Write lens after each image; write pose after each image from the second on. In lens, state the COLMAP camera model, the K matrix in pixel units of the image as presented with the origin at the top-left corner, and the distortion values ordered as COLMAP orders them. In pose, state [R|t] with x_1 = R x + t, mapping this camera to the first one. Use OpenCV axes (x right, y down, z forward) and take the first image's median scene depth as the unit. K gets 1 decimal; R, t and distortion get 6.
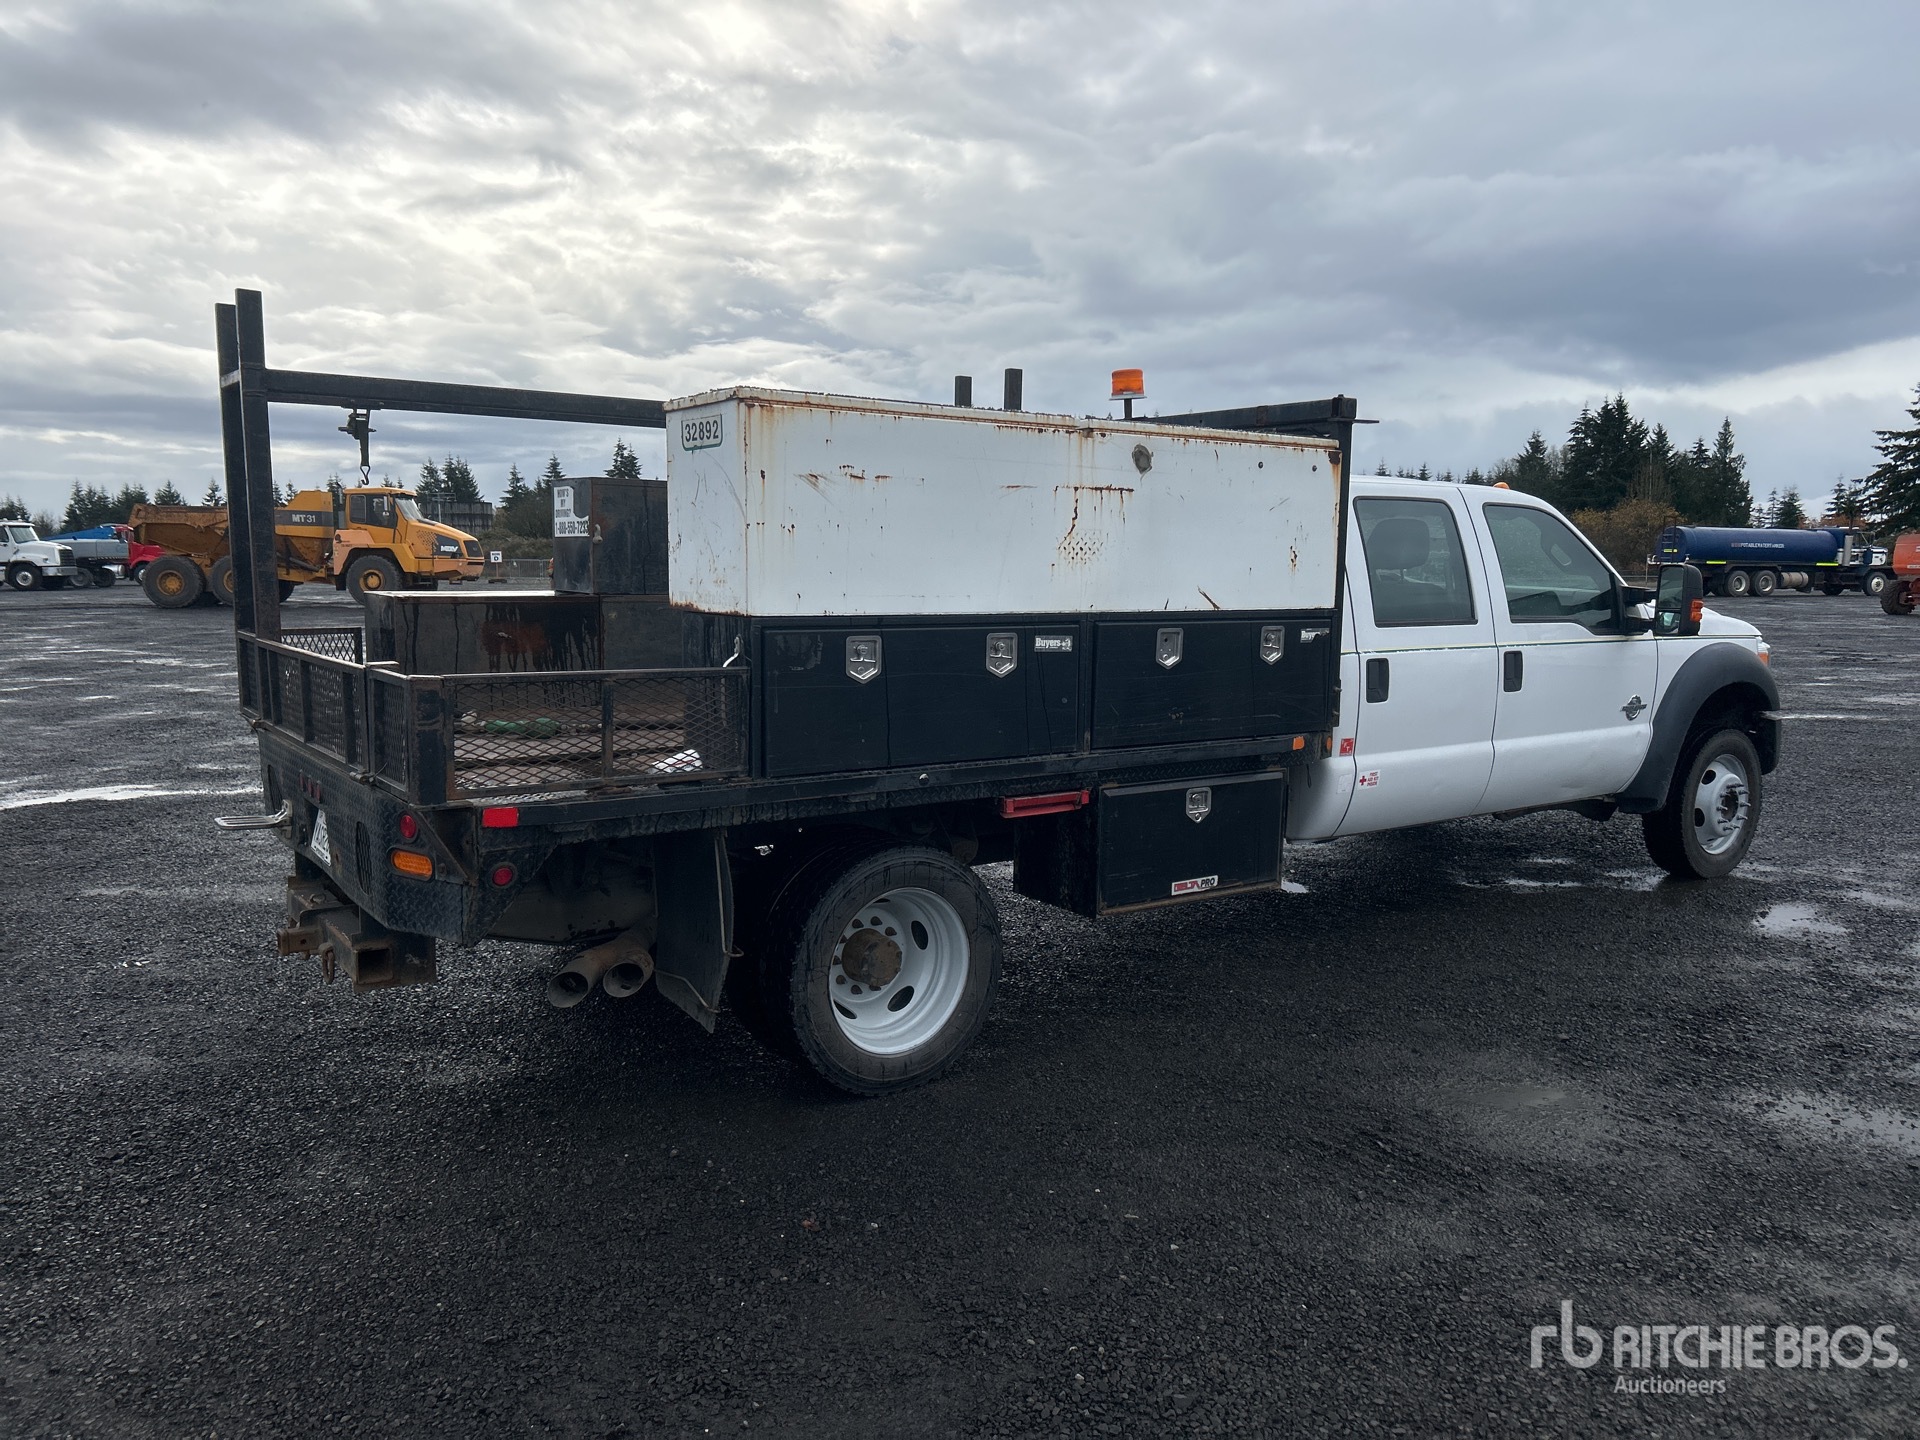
lens RADIAL K [[1369.0, 0, 960.0], [0, 1369.0, 720.0], [0, 0, 1]] dist [-0.013295, -0.006773]
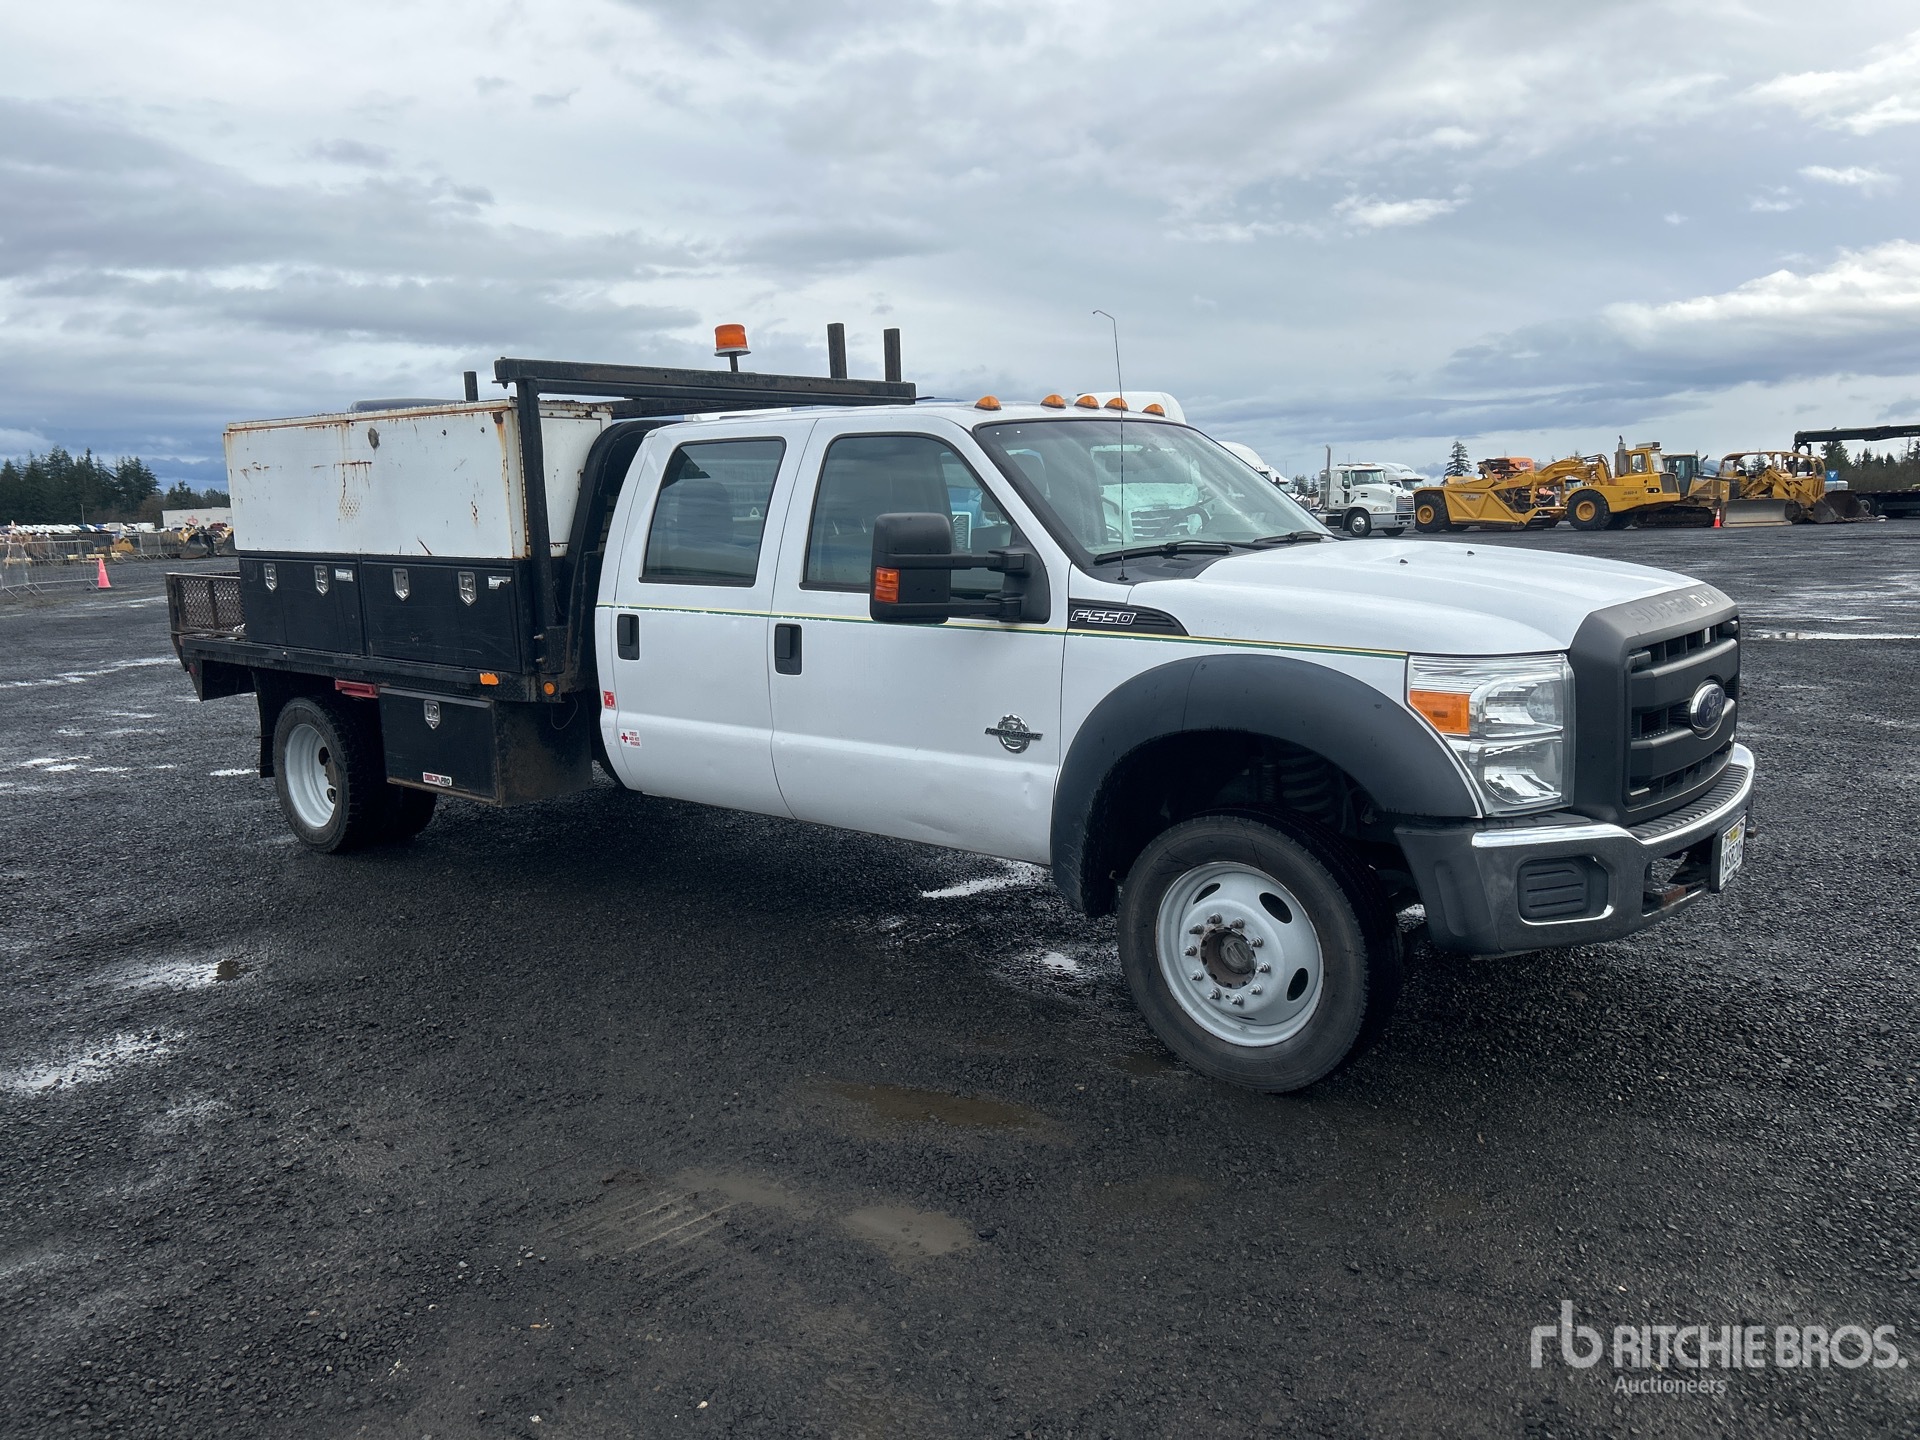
lens RADIAL K [[1436.3, 0, 960.0], [0, 1436.3, 720.0], [0, 0, 1]] dist [0.045605, -0.003140]
pose [[0.294500, 0.132244, -0.946457, 1.545105], [-0.093794, 0.989597, 0.109087, -0.119488], [0.951037, 0.056646, 0.303840, 1.053949]]
